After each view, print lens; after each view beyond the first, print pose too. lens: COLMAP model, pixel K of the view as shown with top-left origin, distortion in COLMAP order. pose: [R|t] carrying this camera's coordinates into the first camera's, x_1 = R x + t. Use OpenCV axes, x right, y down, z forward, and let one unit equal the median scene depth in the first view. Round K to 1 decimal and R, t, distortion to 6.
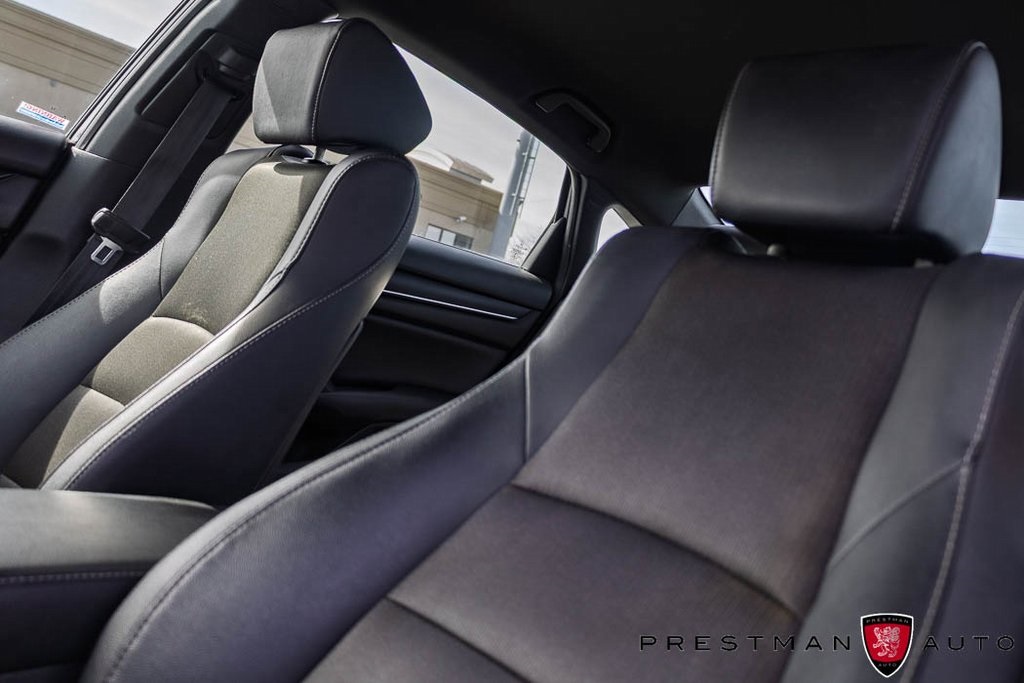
lens RADIAL K [[682.2, 0, 526.3], [0, 682.2, 344.7], [0, 0, 1]] dist [-0.000407, 0.051862]
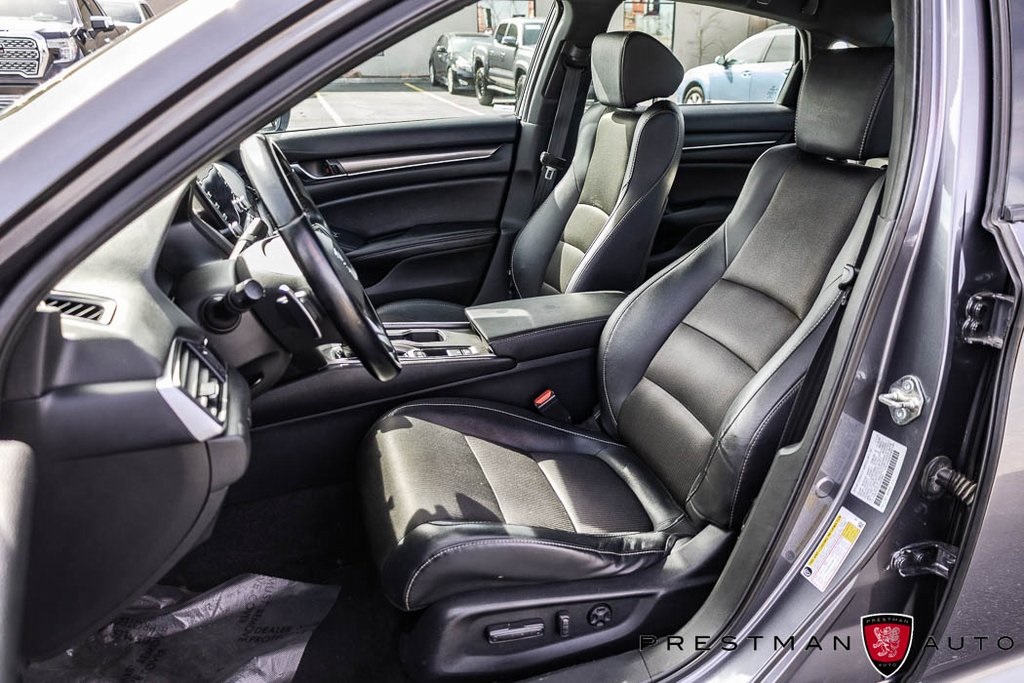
lens RADIAL K [[711.9, 0, 512.0], [0, 711.9, 341.5], [0, 0, 1]] dist [0.024457, -0.000187]
pose [[0.806142, -0.079094, -0.586412, 0.541317], [0.301120, 0.907943, 0.291490, -0.361492], [0.509373, -0.411563, 0.755748, -0.936076]]
